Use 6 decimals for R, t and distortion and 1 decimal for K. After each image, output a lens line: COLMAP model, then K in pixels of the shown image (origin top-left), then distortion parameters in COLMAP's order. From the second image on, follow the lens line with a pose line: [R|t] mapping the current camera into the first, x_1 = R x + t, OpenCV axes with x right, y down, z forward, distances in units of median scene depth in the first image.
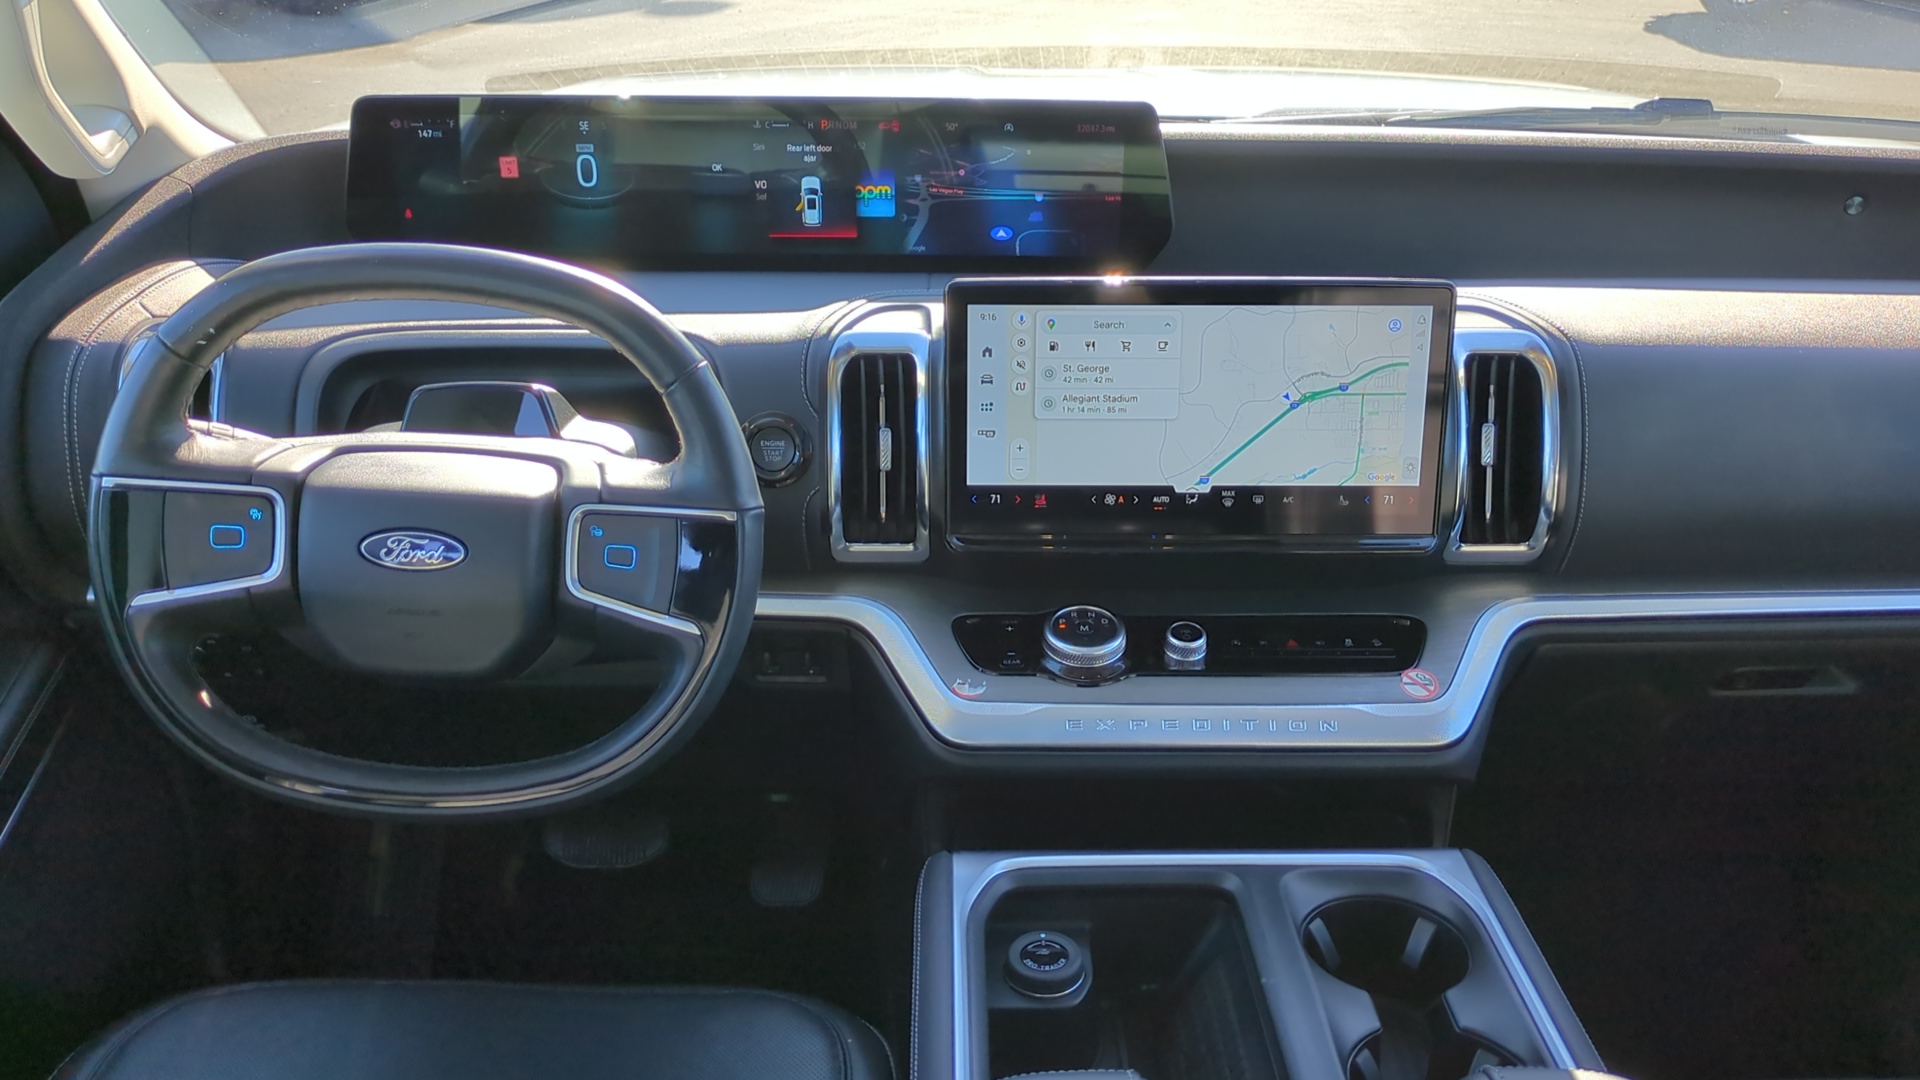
lens RADIAL K [[1668.2, 0, 961.4], [0, 1668.2, 531.5], [0, 0, 1]] dist [0.058622, -0.082103]
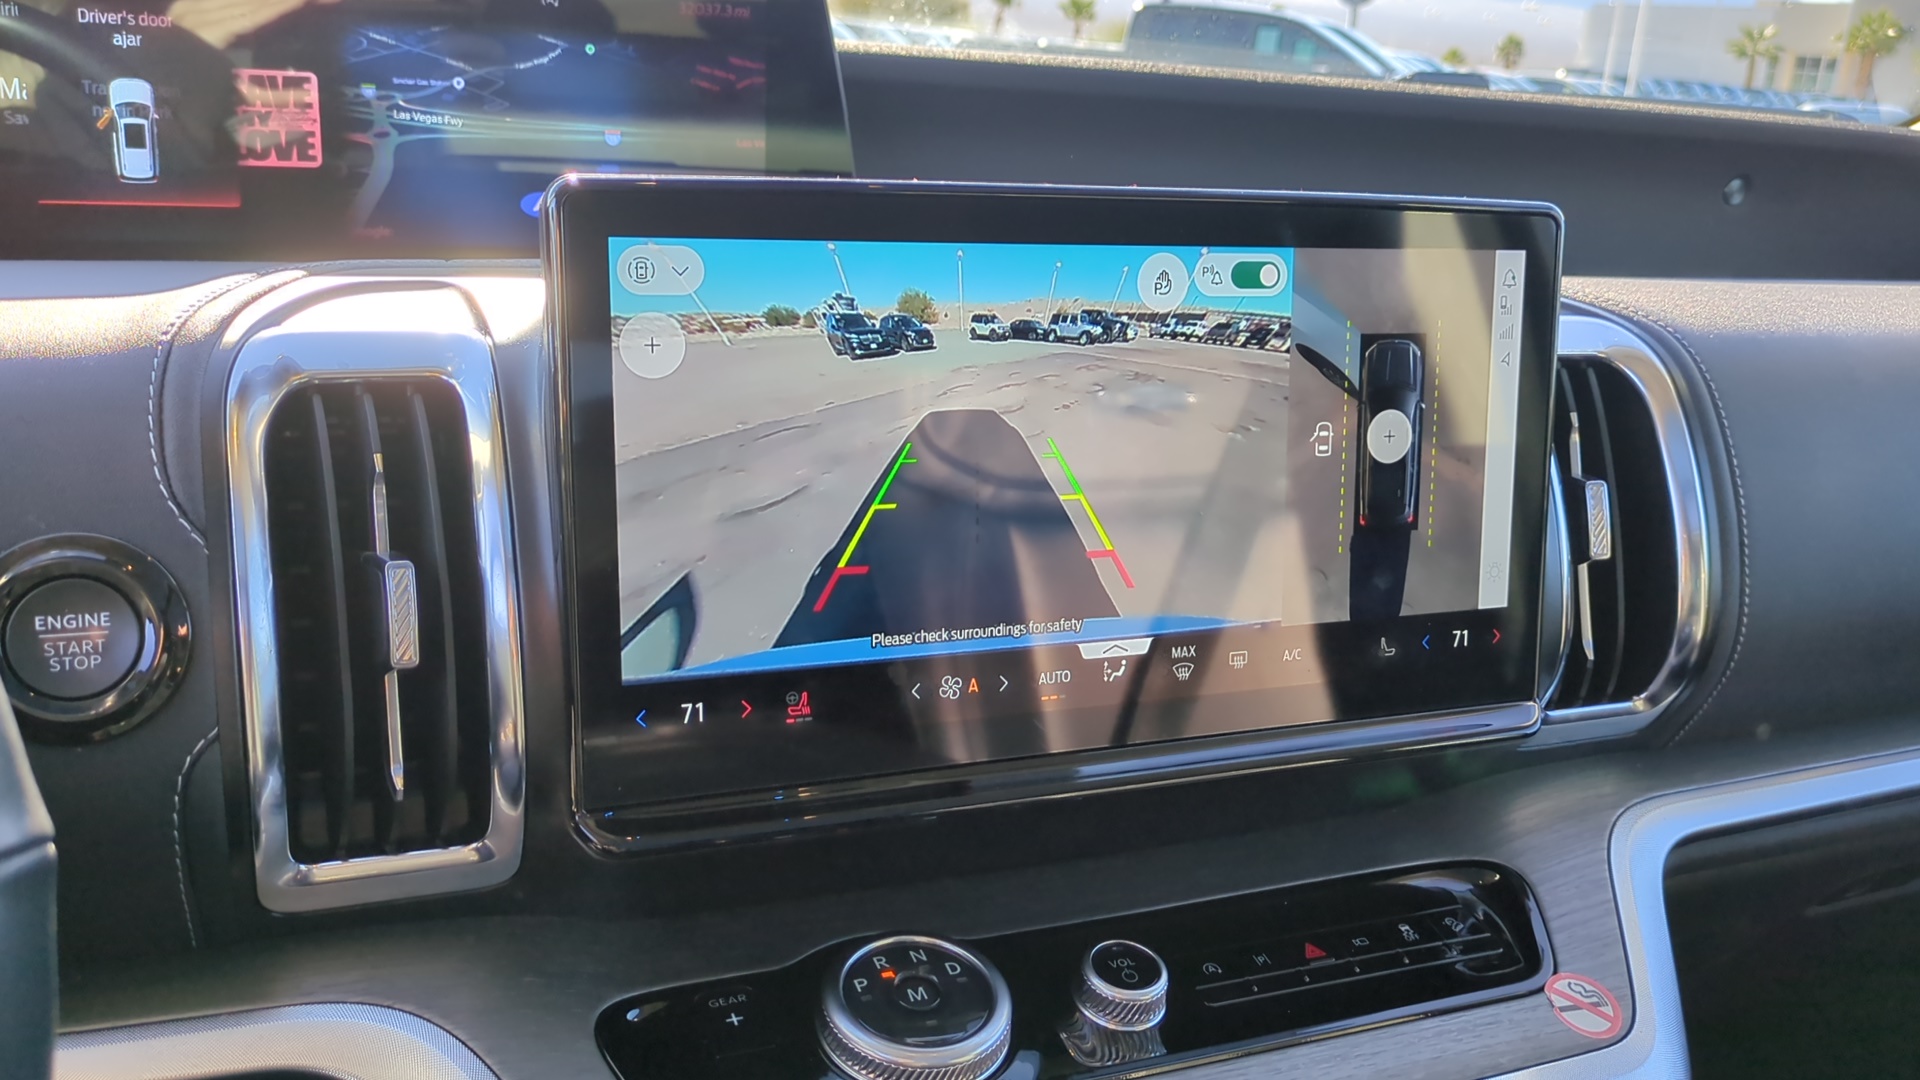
lens RADIAL K [[1668.2, 0, 974.0], [0, 1668.2, 537.4], [0, 0, 1]] dist [0.058622, -0.082103]
pose [[0.924477, -0.059574, 0.376553, -0.068607], [0.097665, 0.991763, -0.082872, -0.021430], [-0.368515, 0.113389, 0.922681, 0.586474]]
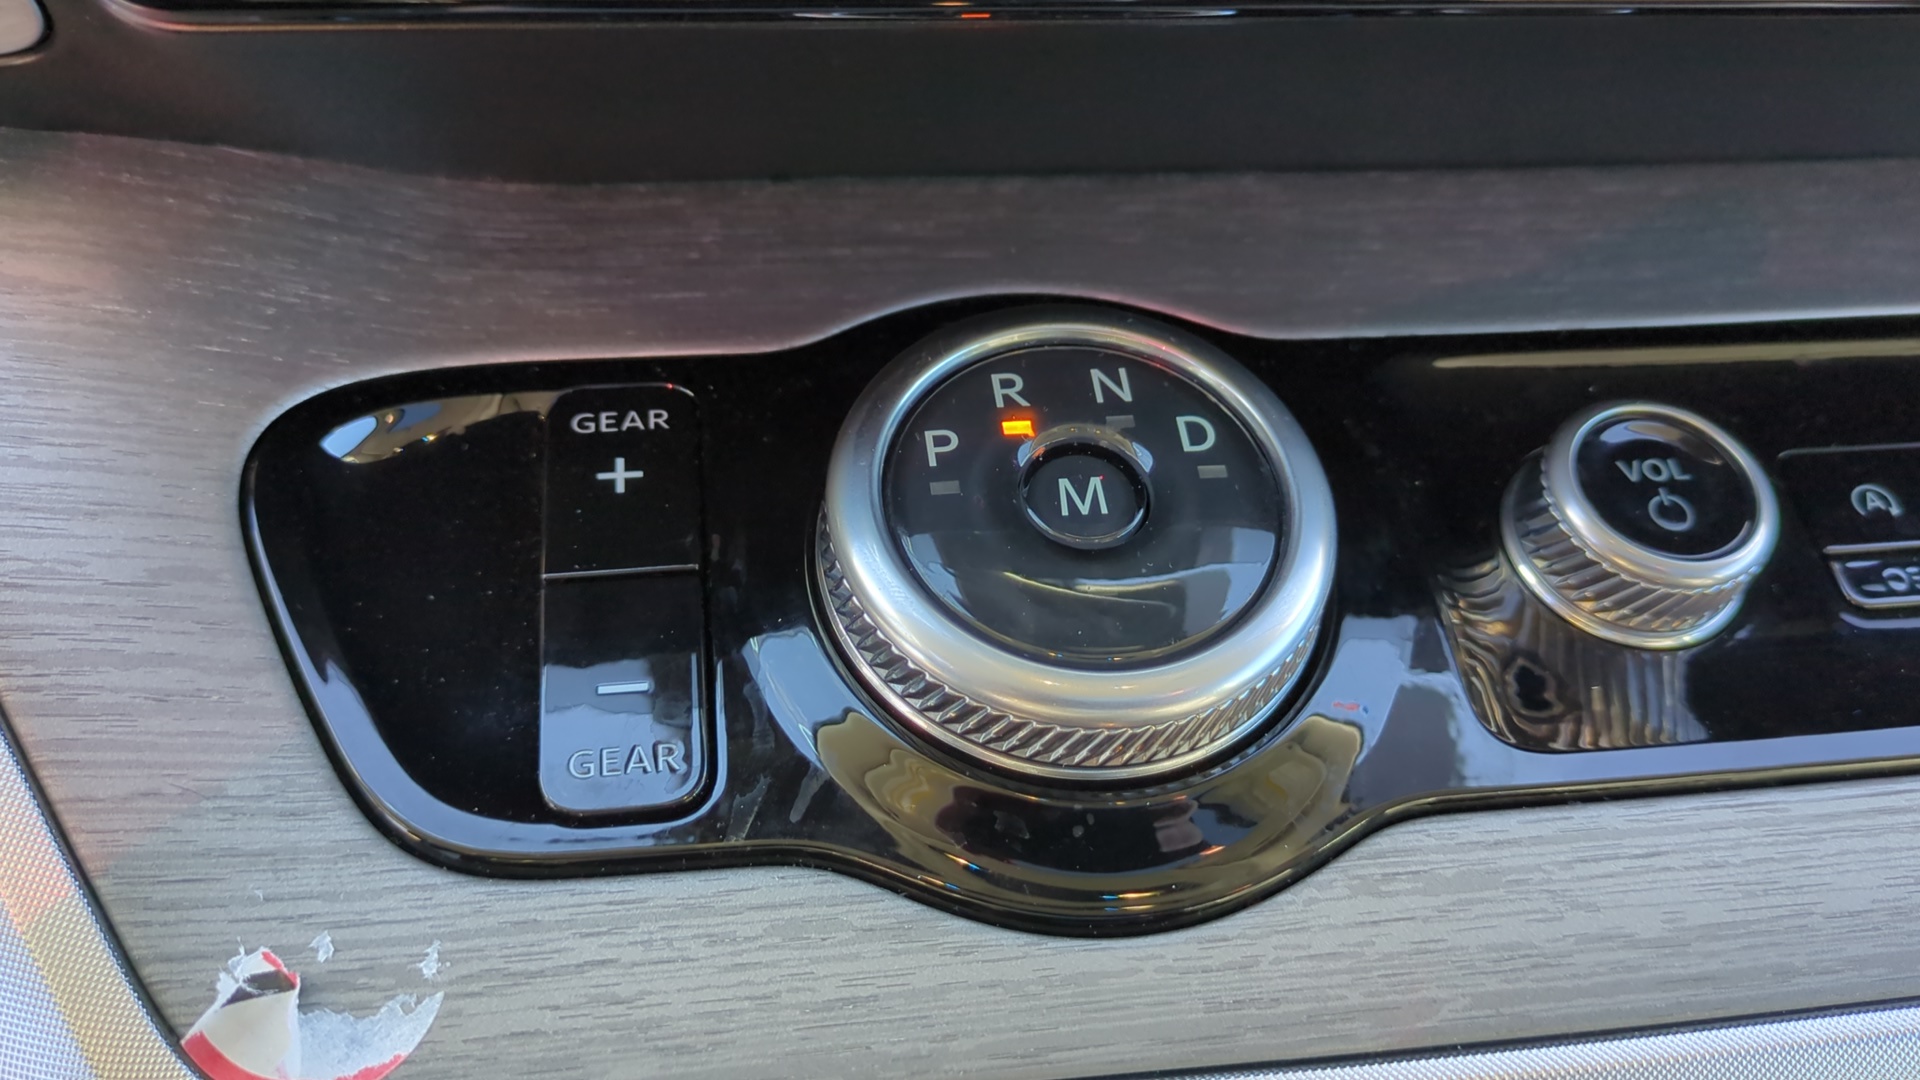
lens RADIAL K [[1668.2, 0, 960.1], [0, 1668.2, 522.3], [0, 0, 1]] dist [0.058622, -0.082103]
pose [[0.990001, -0.046742, 0.133093, 0.040736], [-0.003409, 0.935302, 0.353835, 0.003815], [-0.141021, -0.350751, 0.925790, 0.856860]]
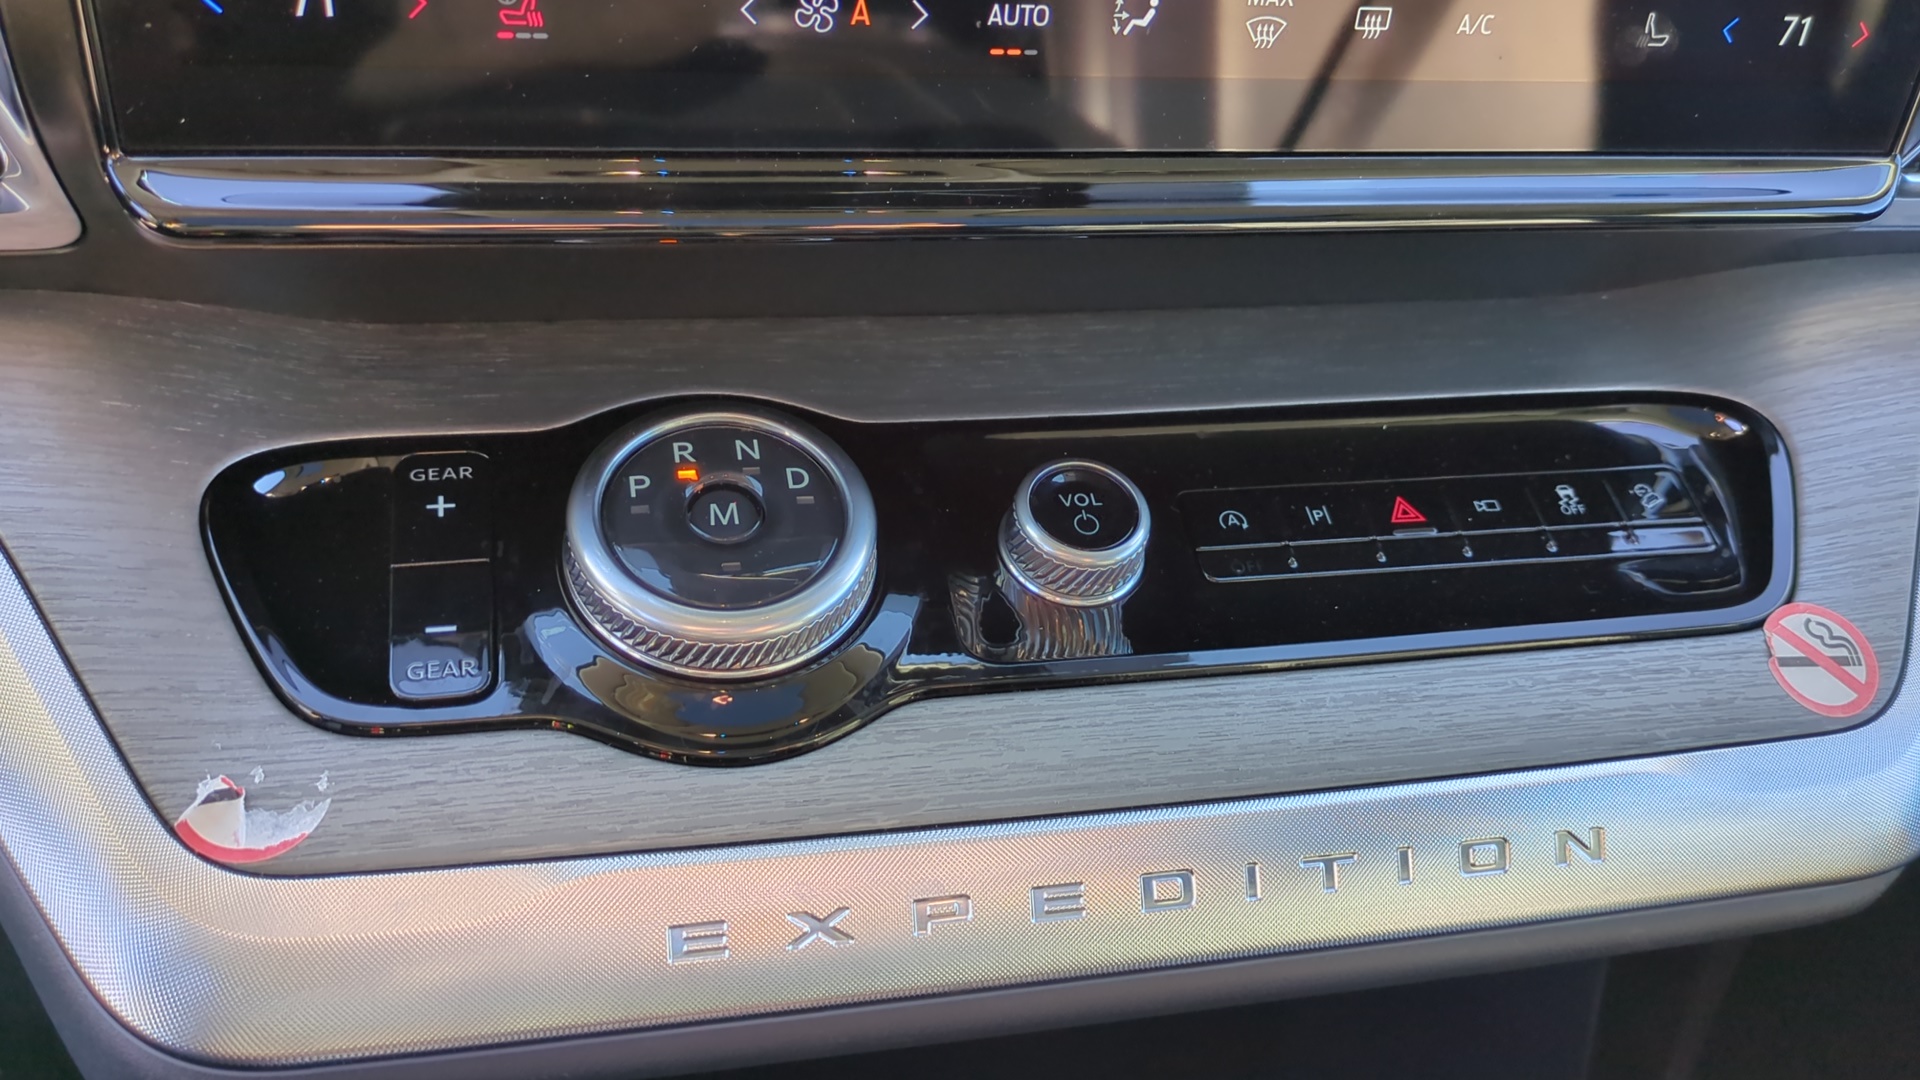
lens RADIAL K [[1668.2, 0, 974.7], [0, 1668.2, 544.9], [0, 0, 1]] dist [0.058622, -0.082103]
pose [[0.973232, -0.050297, 0.224254, 0.052660], [-0.021555, 0.951482, 0.306949, -0.020585], [-0.228812, -0.303567, 0.924928, 0.744684]]
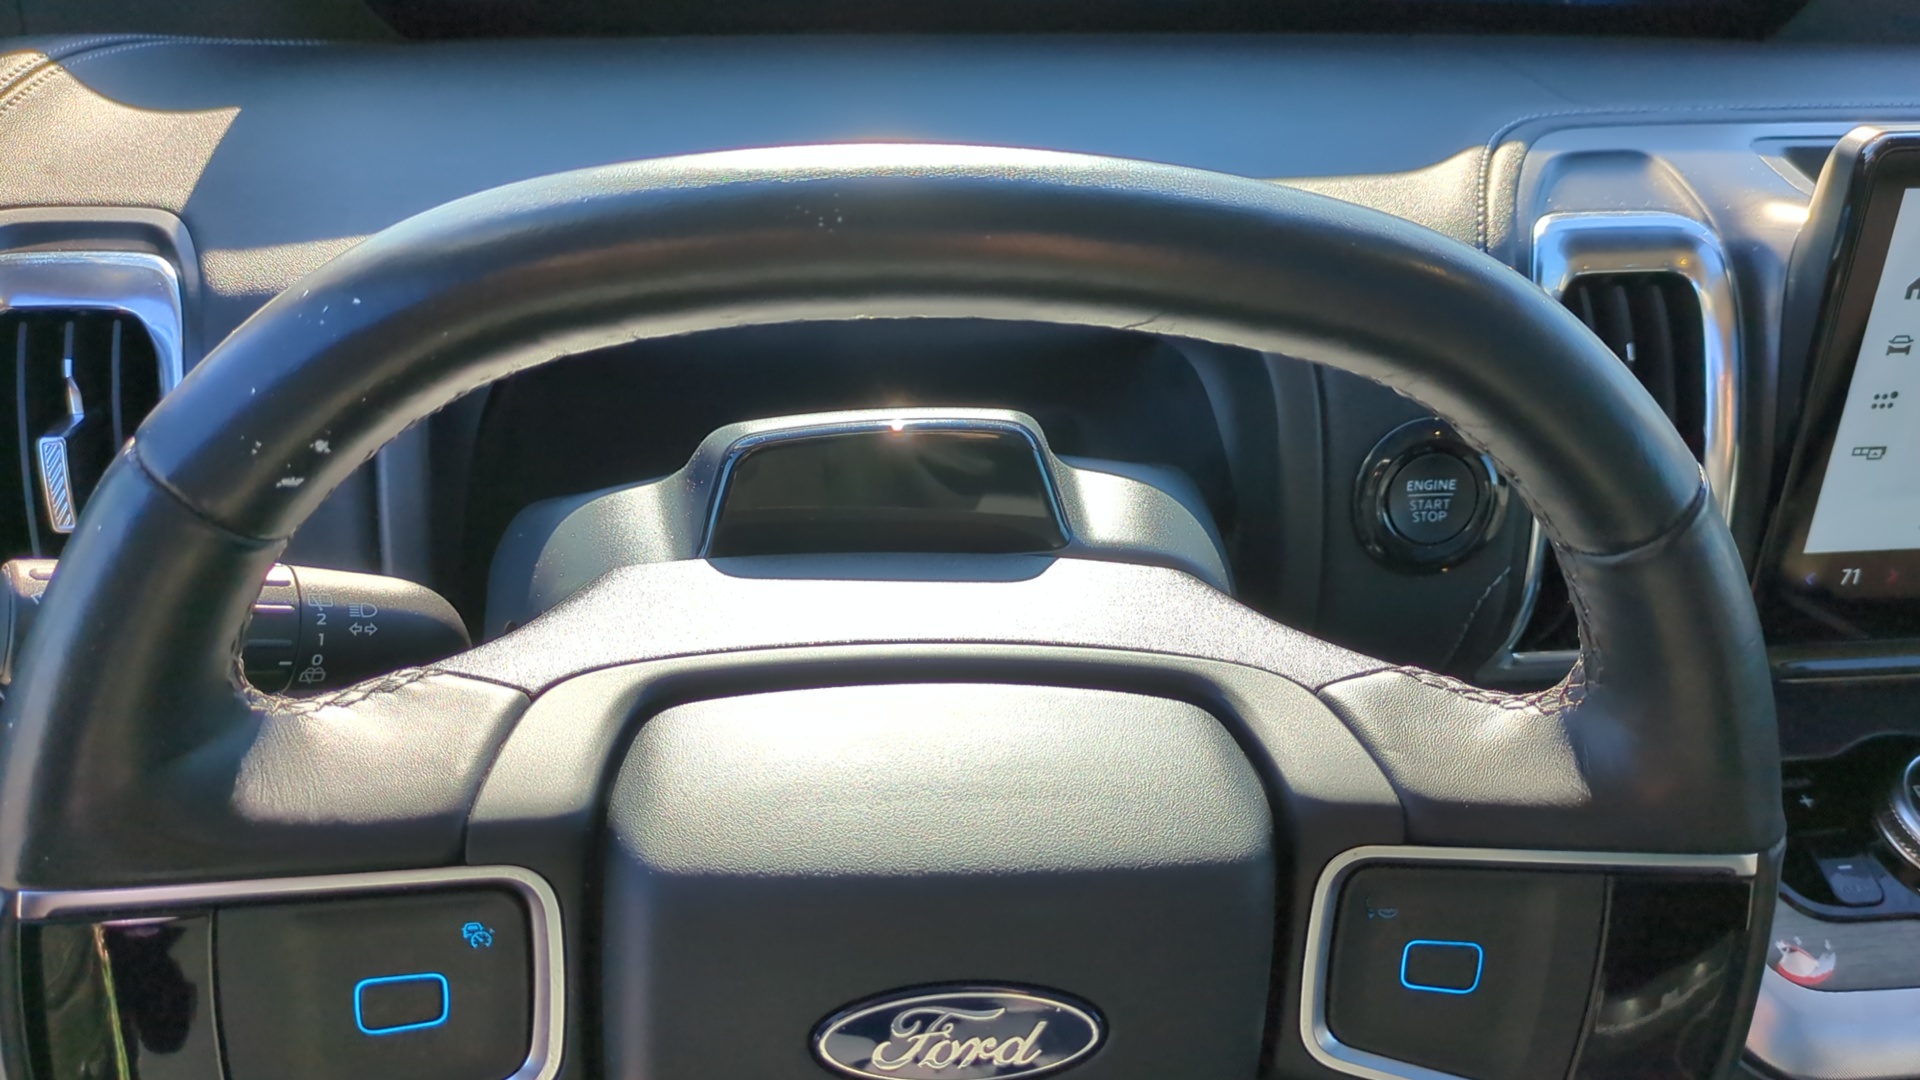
lens RADIAL K [[1668.2, 0, 963.4], [0, 1668.2, 553.2], [0, 0, 1]] dist [0.058622, -0.082103]
pose [[0.991690, -0.038713, 0.122688, -0.299638], [0.011362, 0.976278, 0.216221, -0.136357], [-0.128148, -0.213030, 0.968605, 0.553005]]
